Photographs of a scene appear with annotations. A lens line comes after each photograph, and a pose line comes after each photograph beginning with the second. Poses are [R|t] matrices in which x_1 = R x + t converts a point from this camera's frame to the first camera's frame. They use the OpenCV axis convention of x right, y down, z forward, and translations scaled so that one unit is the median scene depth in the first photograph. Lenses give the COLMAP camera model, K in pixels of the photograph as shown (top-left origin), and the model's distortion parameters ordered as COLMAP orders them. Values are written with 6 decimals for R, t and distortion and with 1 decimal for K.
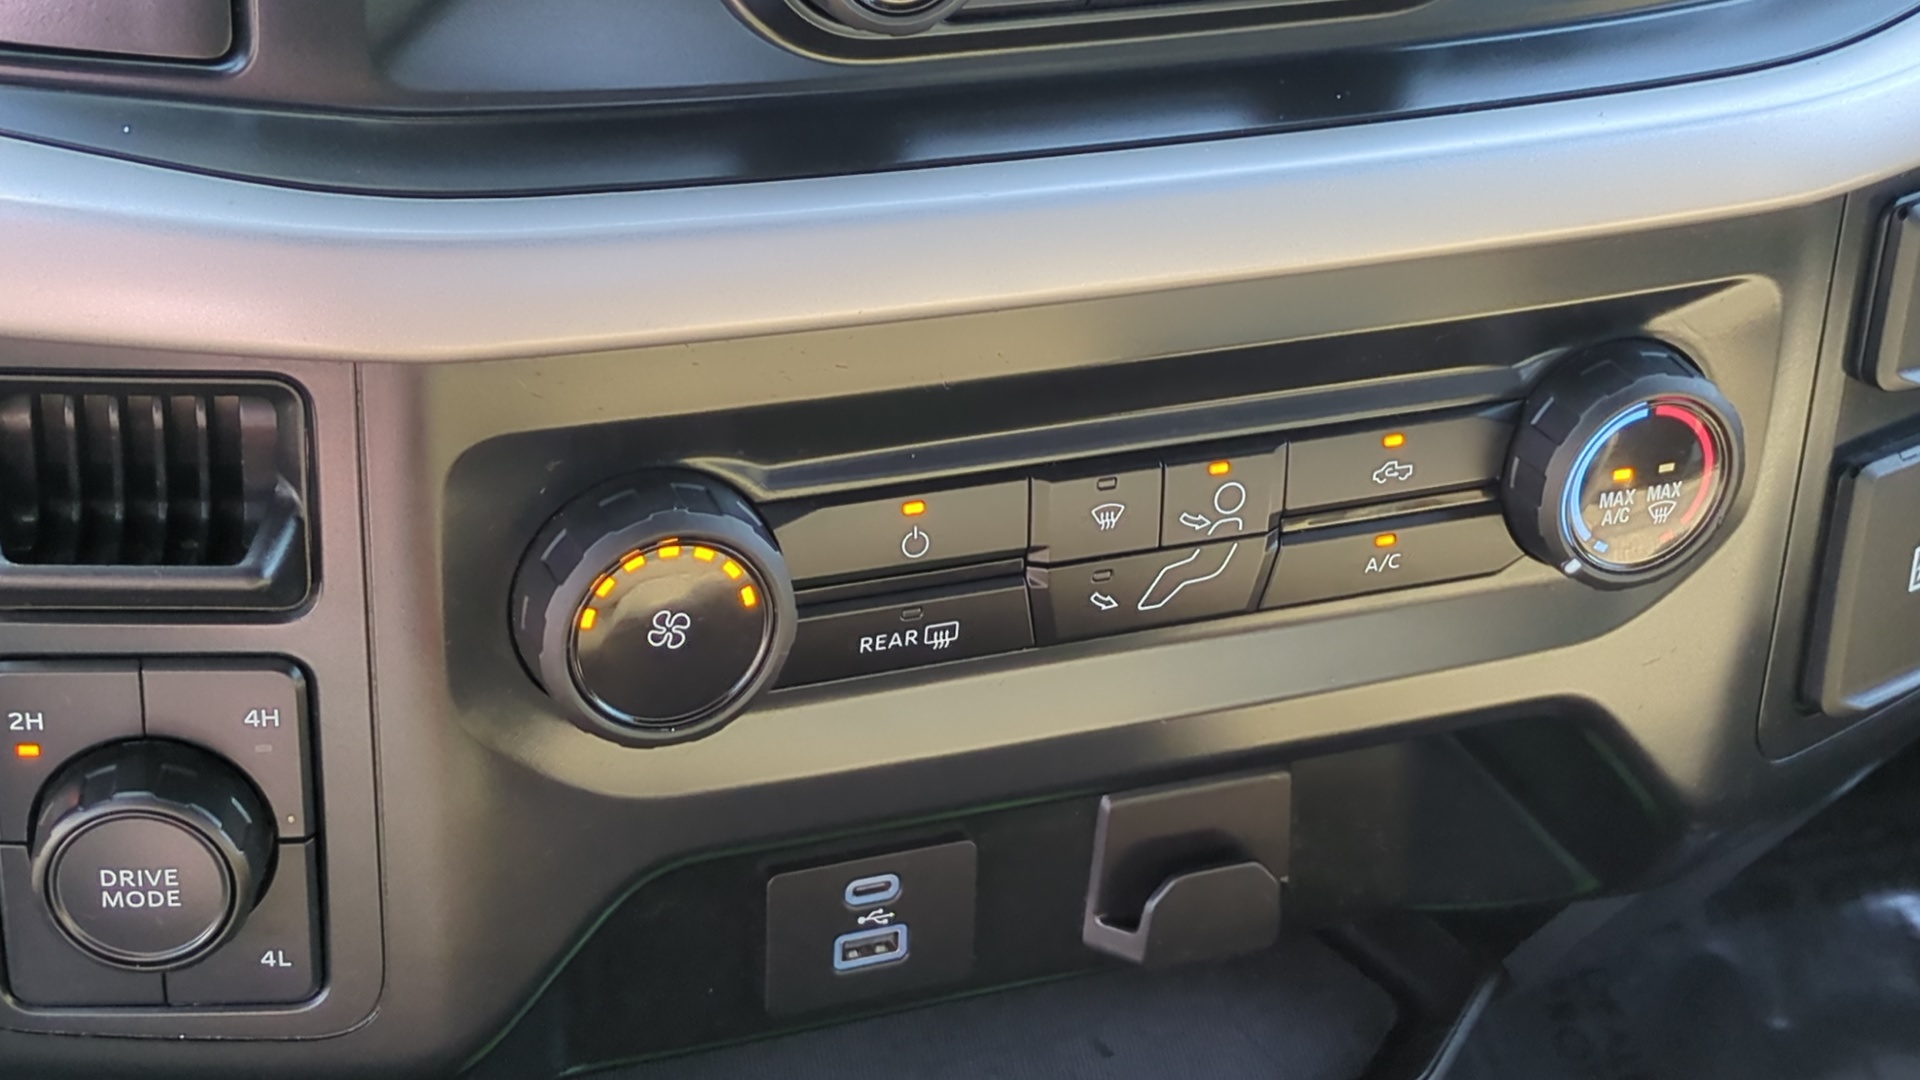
lens RADIAL K [[3179.2, 0, 959.2], [0, 3179.2, 531.1], [0, 0, 1]] dist [0.068228, -0.150885]
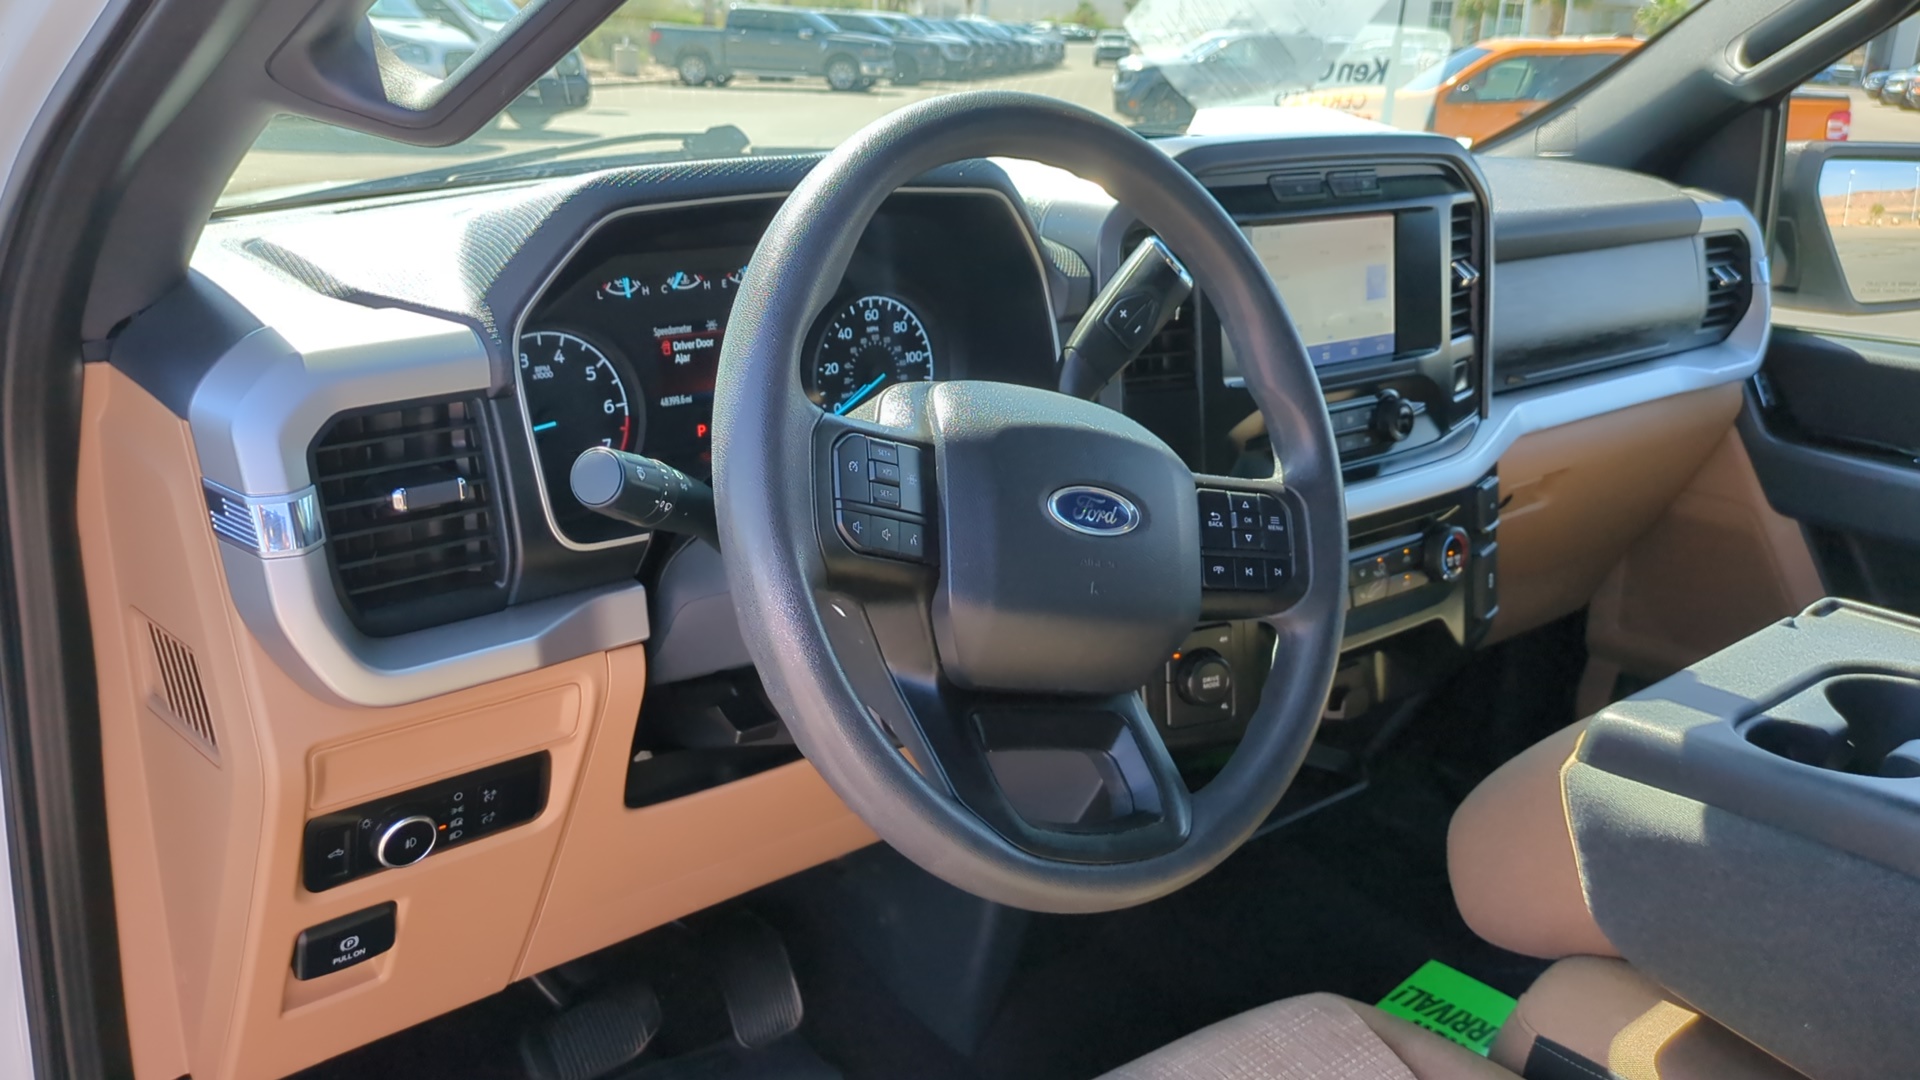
lens RADIAL K [[1657.1, 0, 972.4], [0, 1657.1, 535.9], [0, 0, 1]] dist [0.074550, -0.101614]
pose [[0.933743, -0.152148, 0.323997, -1.134843], [0.231092, 0.947485, -0.221061, 0.313518], [-0.273348, 0.281287, 0.919869, -0.889395]]
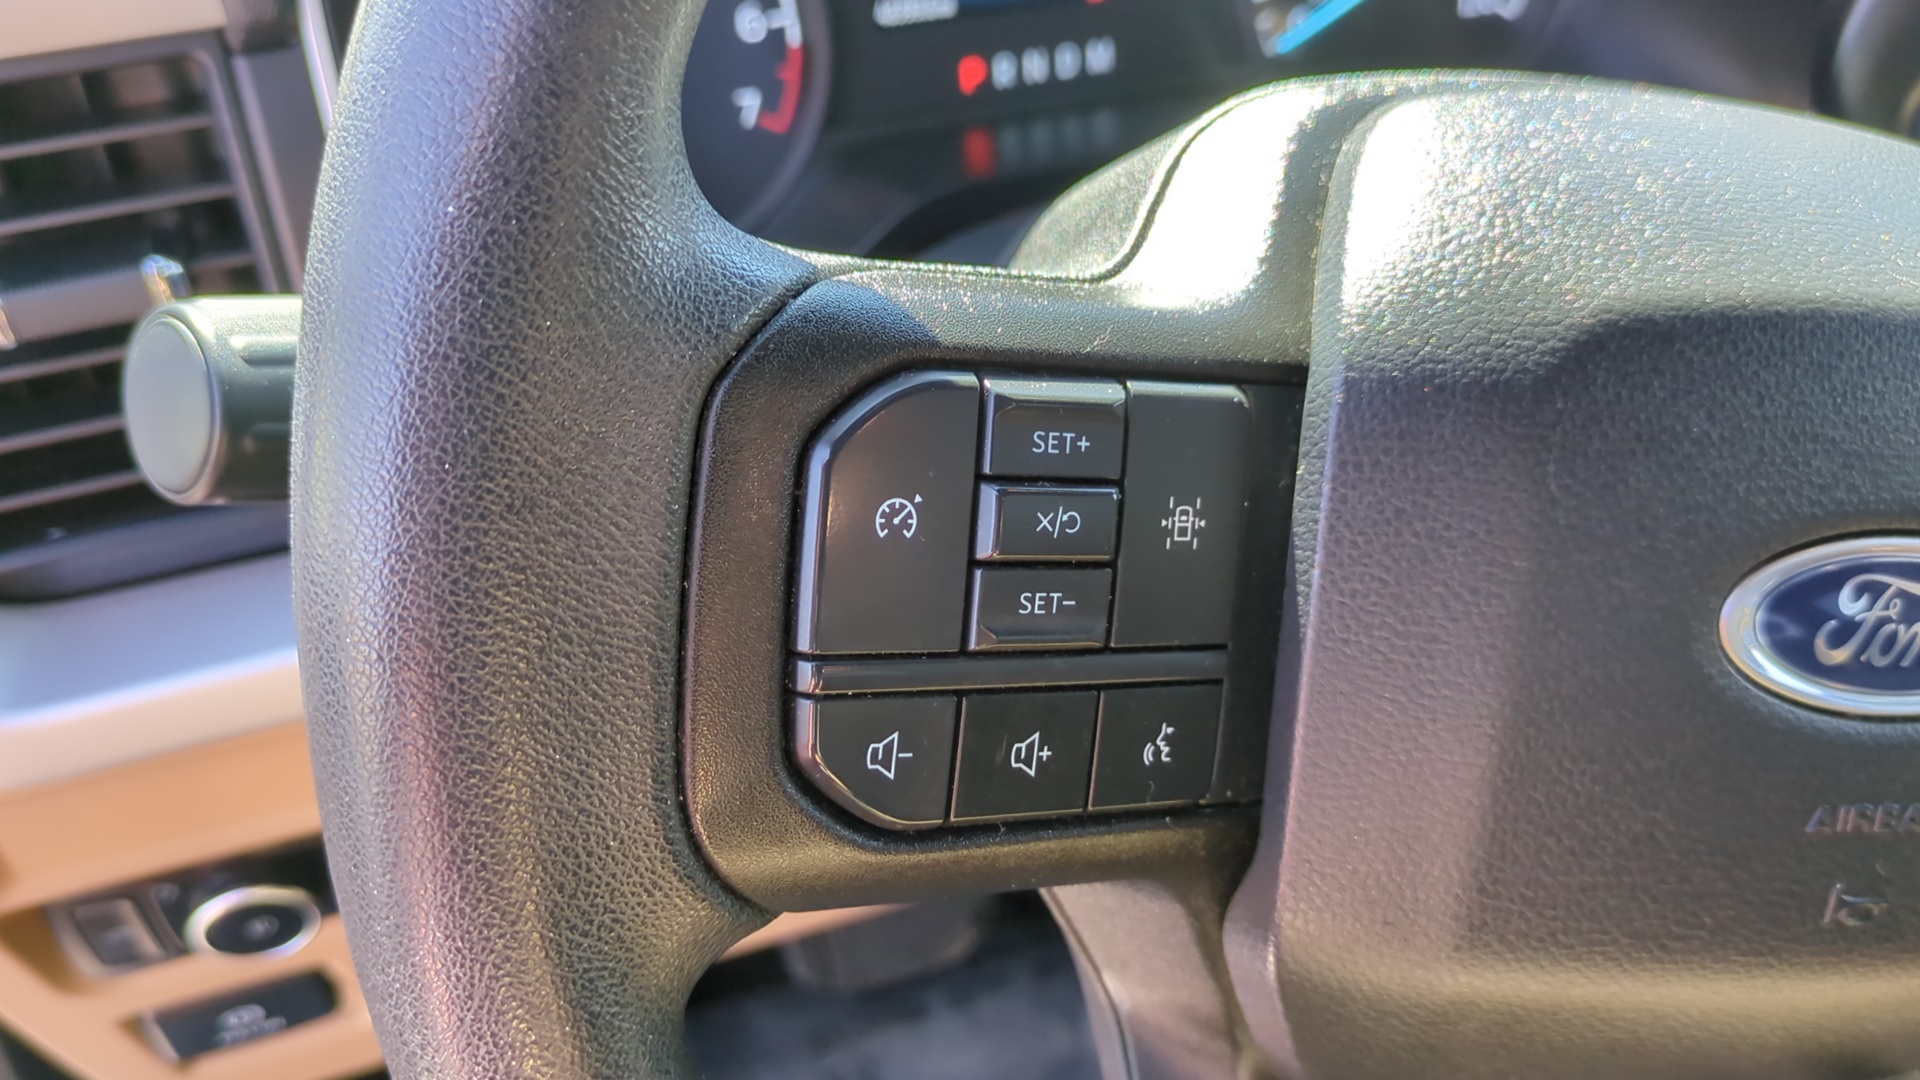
lens RADIAL K [[1663.5, 0, 965.9], [0, 1663.5, 547.5], [0, 0, 1]] dist [0.054941, -0.115543]
pose [[0.993779, -0.075570, -0.081802, -0.760410], [0.077207, 0.996870, 0.017032, -0.038555], [0.080259, -0.023242, 0.996503, -0.027782]]
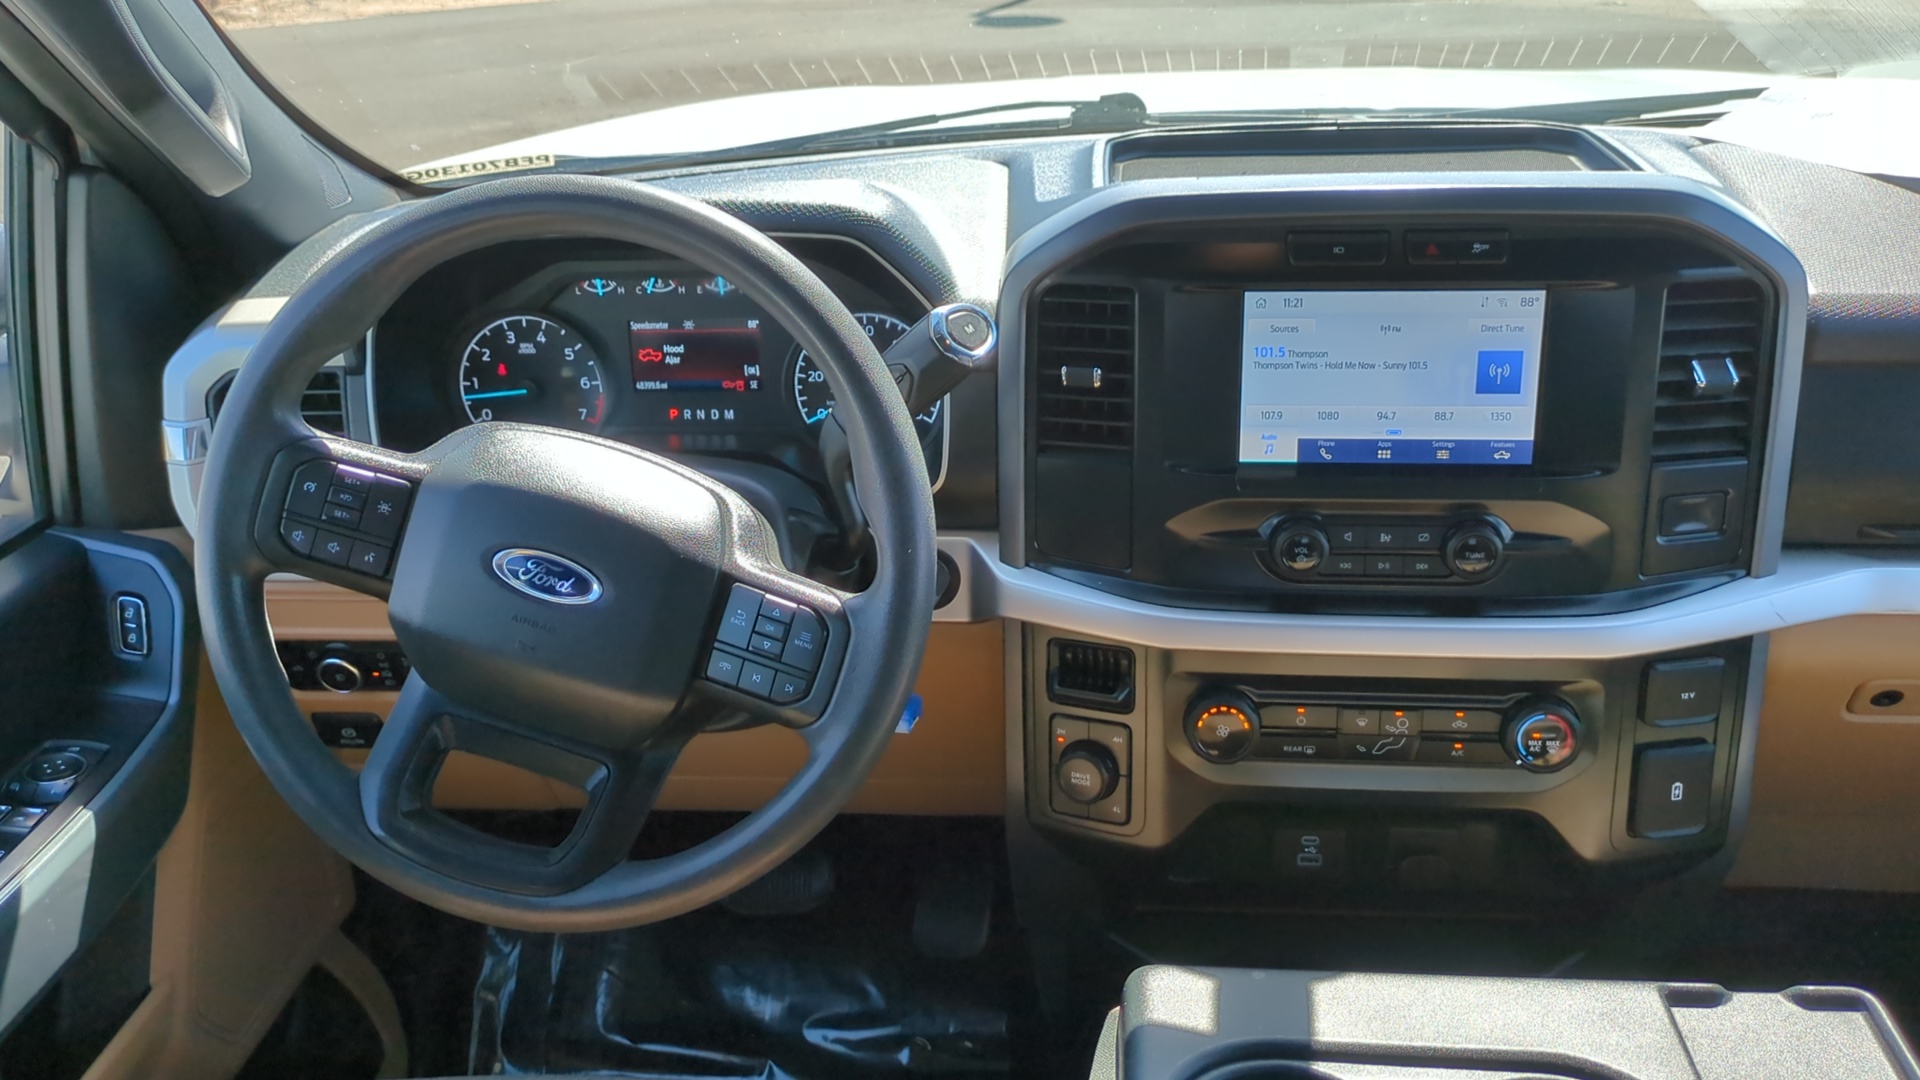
lens RADIAL K [[1657.1, 0, 972.4], [0, 1657.1, 535.9], [0, 0, 1]] dist [0.074550, -0.101614]
pose [[0.884624, 0.078288, -0.459687, 0.487204], [-0.161288, 0.976330, -0.144107, 0.126043], [0.437524, 0.201622, 0.876311, -0.807135]]
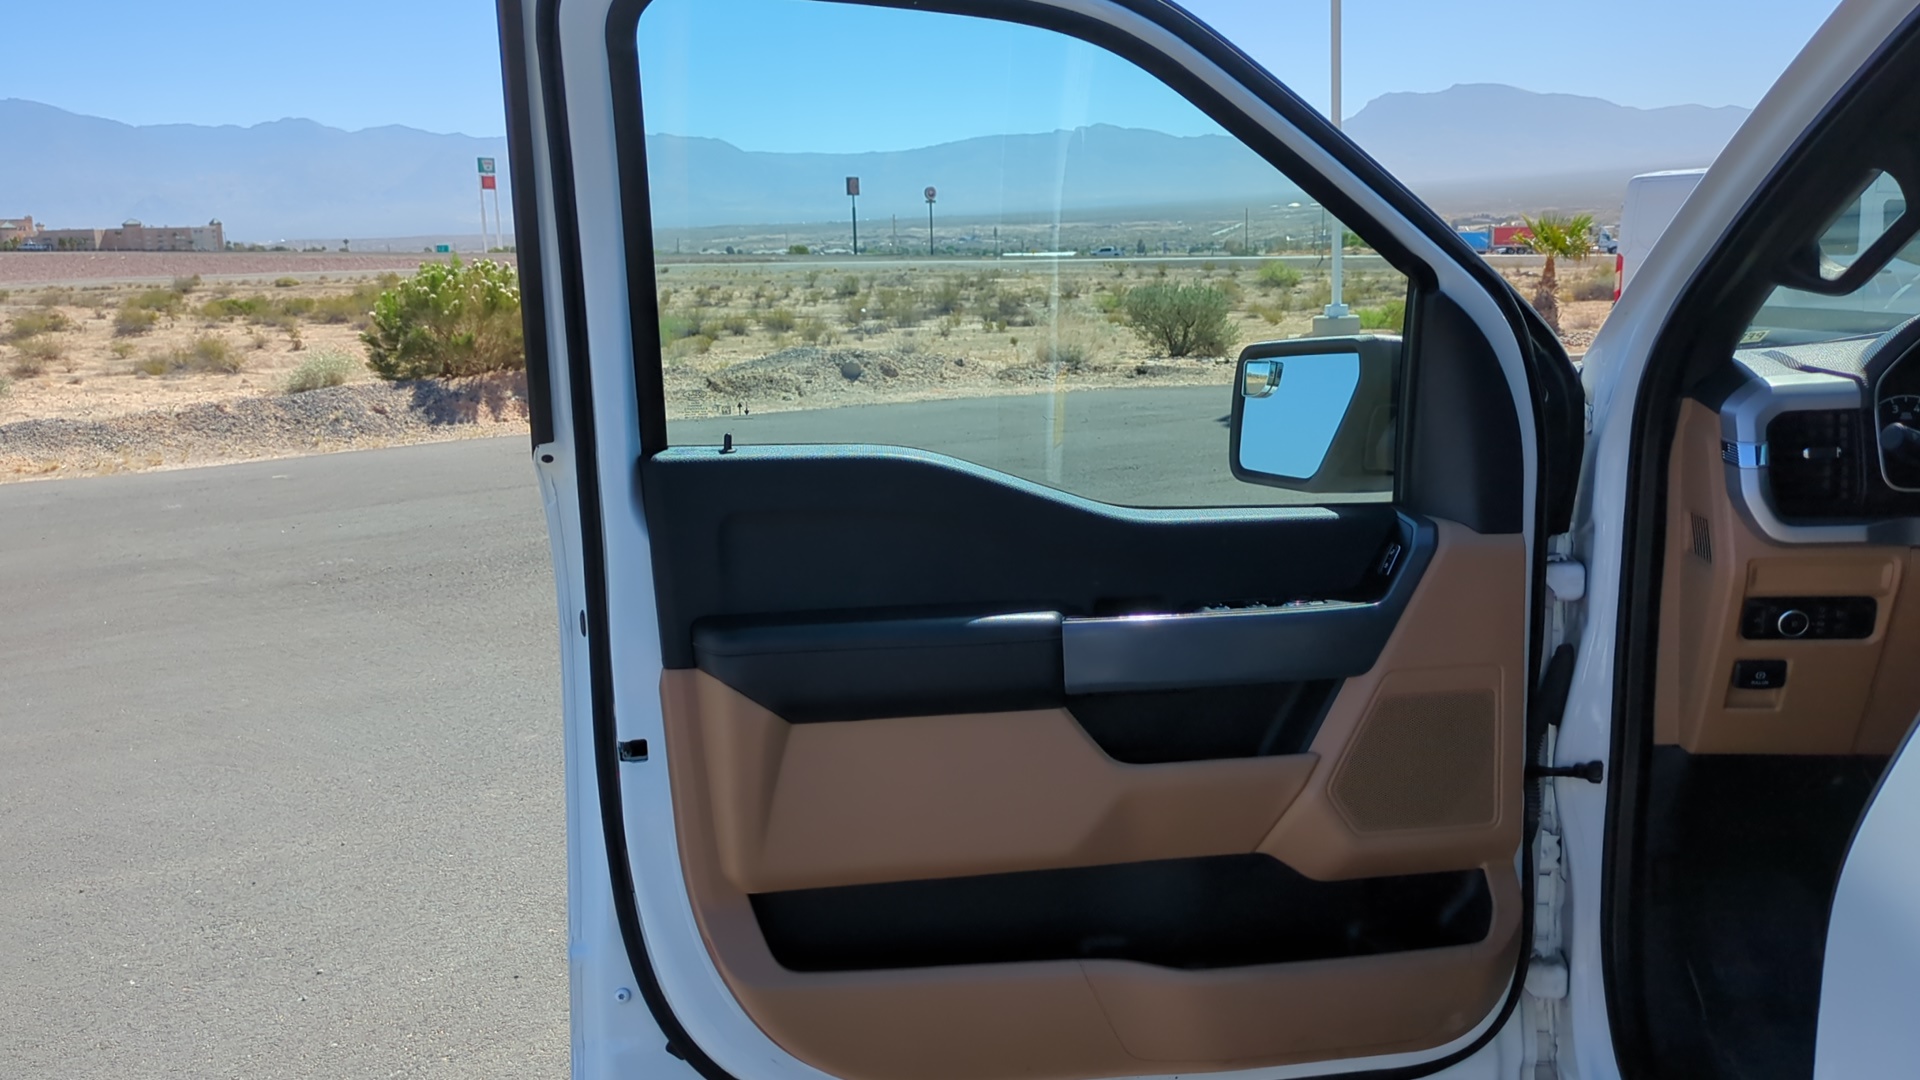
lens RADIAL K [[1657.1, 0, 972.4], [0, 1657.1, 535.9], [0, 0, 1]] dist [0.074550, -0.101614]
pose [[0.858204, -0.030062, -0.512427, -0.863243], [-0.191257, 0.907673, -0.373564, 1.468291], [0.476346, 0.418600, 0.773220, -2.574831]]
